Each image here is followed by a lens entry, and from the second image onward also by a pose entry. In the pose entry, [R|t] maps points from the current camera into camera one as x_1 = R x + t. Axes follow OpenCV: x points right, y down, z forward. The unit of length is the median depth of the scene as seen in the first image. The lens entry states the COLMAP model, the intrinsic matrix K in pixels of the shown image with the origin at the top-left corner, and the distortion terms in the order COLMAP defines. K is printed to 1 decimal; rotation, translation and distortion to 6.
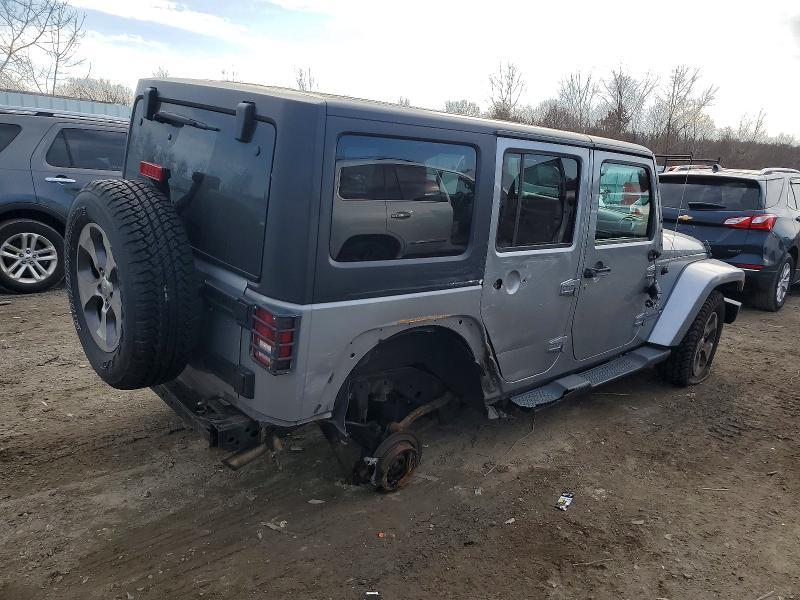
lens RADIAL K [[639.7, 0, 400.0], [0, 639.7, 300.0], [0, 0, 1]] dist [-0.001340, -0.005621]
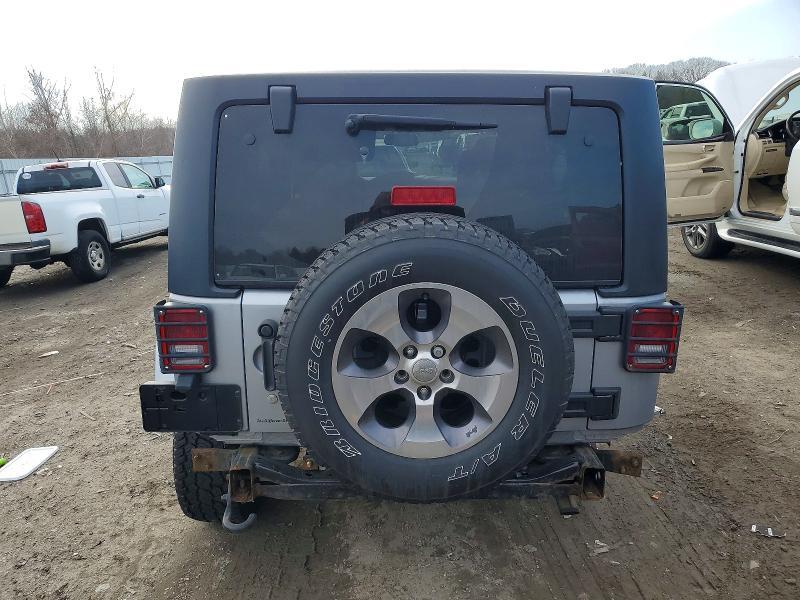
lens RADIAL K [[639.7, 0, 400.0], [0, 639.7, 300.0], [0, 0, 1]] dist [-0.001340, -0.005621]
pose [[0.666239, -0.298204, 0.683521, -0.893791], [0.288747, 0.948228, 0.132243, -0.185495], [-0.687569, 0.109259, 0.717852, 0.496085]]
